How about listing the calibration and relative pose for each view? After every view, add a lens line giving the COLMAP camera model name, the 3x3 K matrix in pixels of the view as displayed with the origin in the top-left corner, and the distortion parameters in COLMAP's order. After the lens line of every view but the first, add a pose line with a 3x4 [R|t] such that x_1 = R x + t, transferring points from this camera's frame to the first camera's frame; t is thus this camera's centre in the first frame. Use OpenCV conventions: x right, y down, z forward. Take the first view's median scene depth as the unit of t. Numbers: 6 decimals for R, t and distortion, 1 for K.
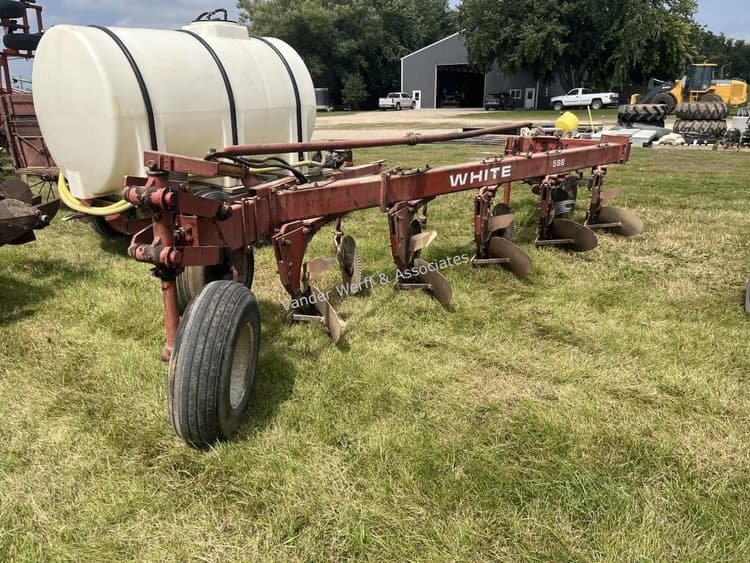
lens RADIAL K [[562.9, 0, 374.7], [0, 562.9, 269.2], [0, 0, 1]] dist [0.031995, -0.004890]
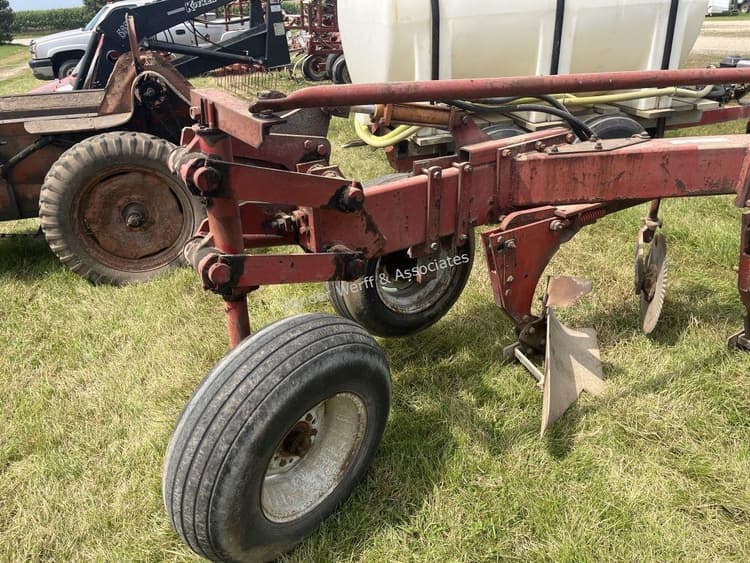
lens RADIAL K [[562.9, 0, 374.7], [0, 562.9, 269.2], [0, 0, 1]] dist [0.031995, -0.004890]
pose [[0.777440, 0.238963, -0.581794, 0.086789], [-0.149325, 0.968692, 0.198336, -0.115920], [0.610975, -0.067318, 0.788783, 0.425032]]
